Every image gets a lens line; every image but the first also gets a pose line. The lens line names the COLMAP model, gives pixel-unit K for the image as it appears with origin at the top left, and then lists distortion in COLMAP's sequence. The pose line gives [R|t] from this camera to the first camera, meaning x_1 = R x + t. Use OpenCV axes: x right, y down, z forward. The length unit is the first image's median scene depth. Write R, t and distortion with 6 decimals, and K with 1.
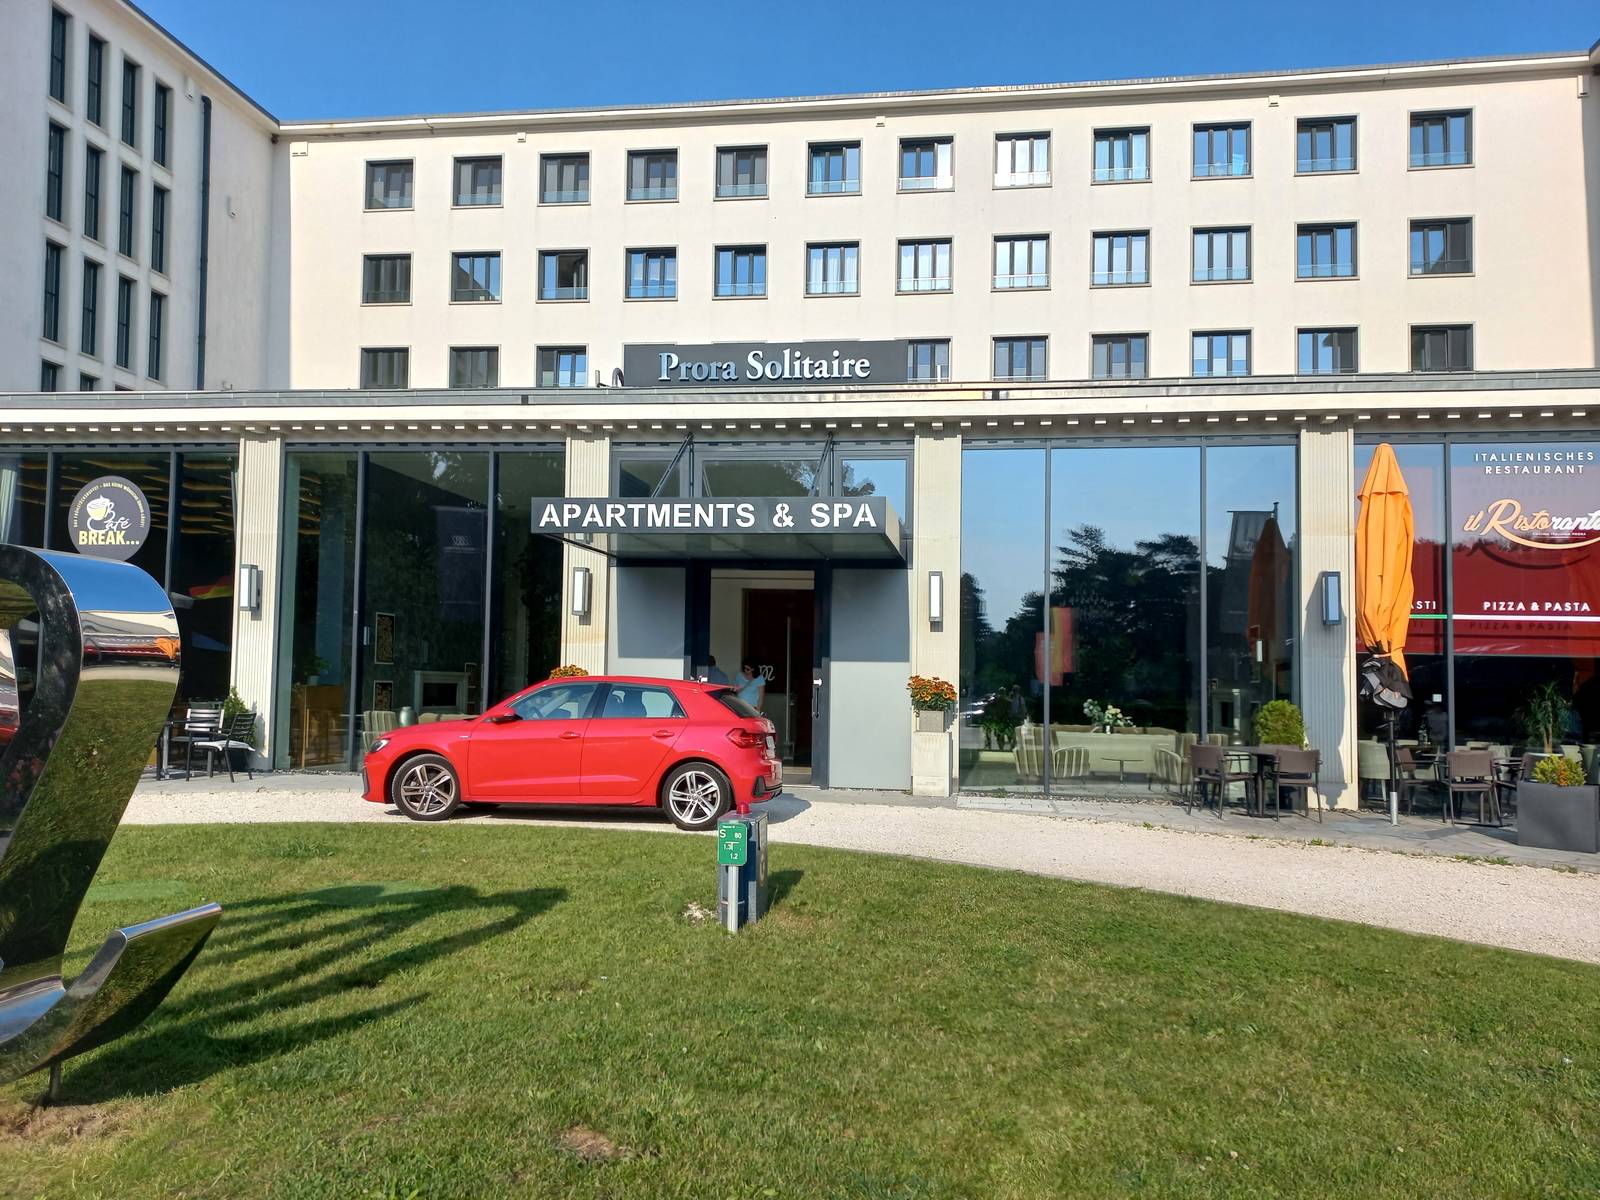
lens RADIAL K [[1098.0, 0, 793.6], [0, 1098.0, 679.3], [0, 0, 1]] dist [0.053714, -0.072119]
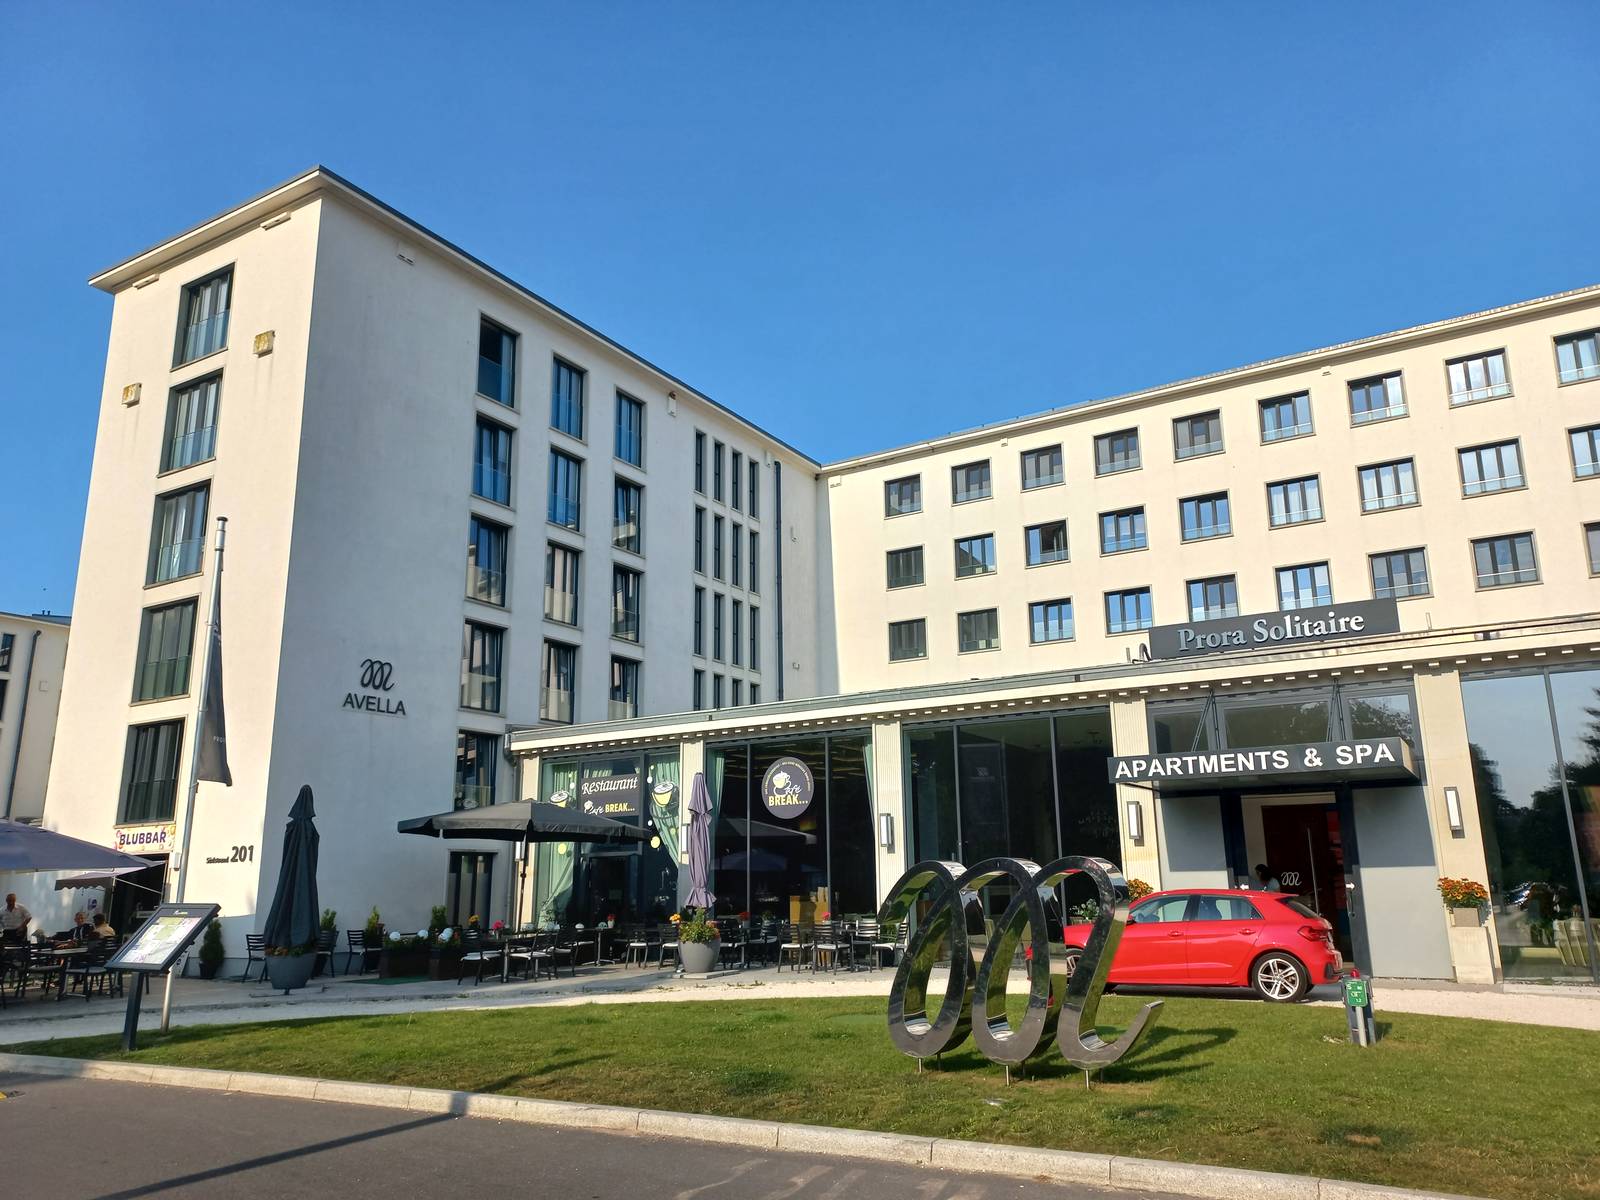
lens RADIAL K [[1098.0, 0, 793.6], [0, 1098.0, 679.3], [0, 0, 1]] dist [0.053714, -0.072119]
pose [[0.920996, -0.105218, -0.375094, -0.055084], [0.035851, 0.981642, -0.187334, -0.012788], [0.387919, 0.159086, 0.907860, -0.326802]]
